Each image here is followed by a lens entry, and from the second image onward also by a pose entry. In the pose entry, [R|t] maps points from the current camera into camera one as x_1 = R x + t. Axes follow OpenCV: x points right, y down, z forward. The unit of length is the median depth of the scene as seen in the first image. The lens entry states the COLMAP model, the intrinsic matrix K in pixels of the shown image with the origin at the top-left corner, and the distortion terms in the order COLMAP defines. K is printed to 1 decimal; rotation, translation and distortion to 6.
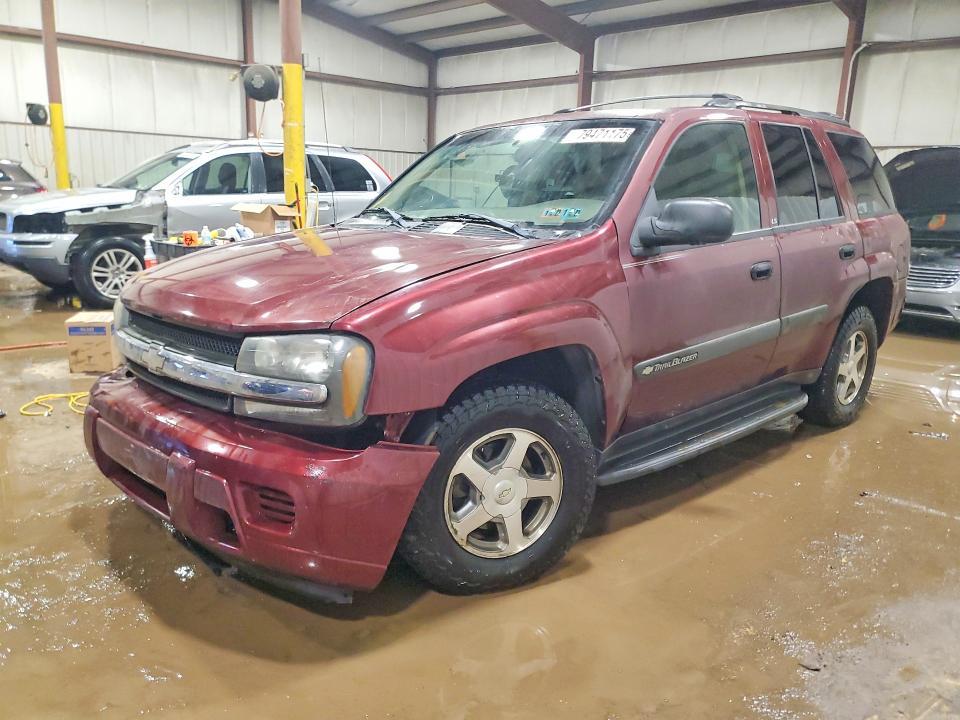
lens RADIAL K [[789.4, 0, 472.3], [0, 789.4, 359.5], [0, 0, 1]] dist [-0.011569, -0.010438]
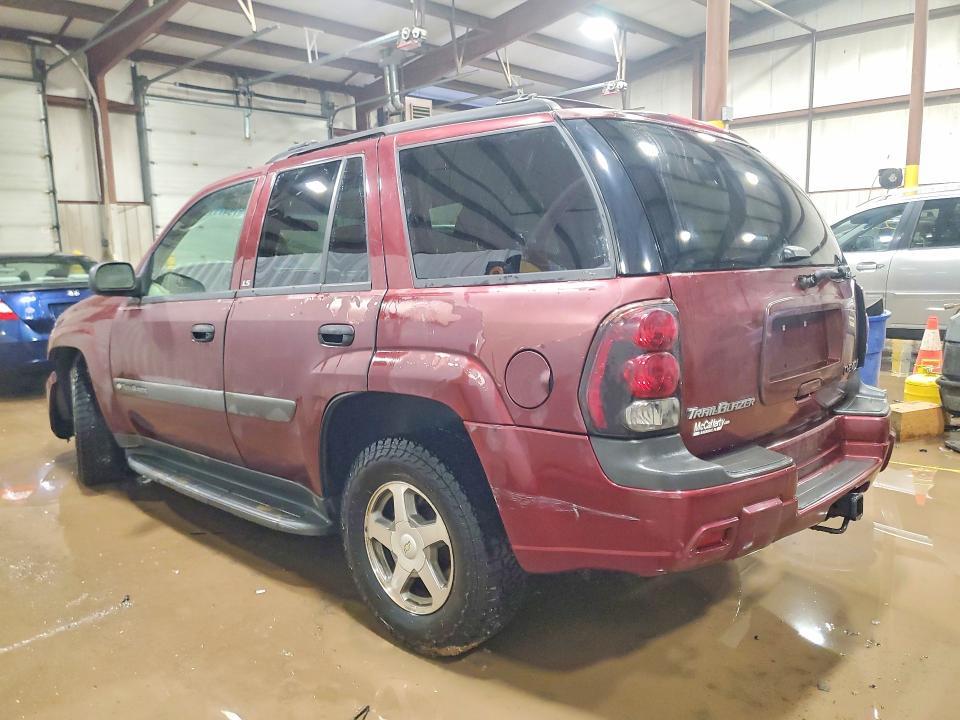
lens RADIAL K [[789.4, 0, 473.0], [0, 789.4, 362.5], [0, 0, 1]] dist [-0.011569, -0.010438]
pose [[0.024402, 0.118130, -0.992698, 1.162270], [-0.190361, 0.975374, 0.111389, -0.215918], [0.981411, 0.186253, 0.046288, 1.126258]]
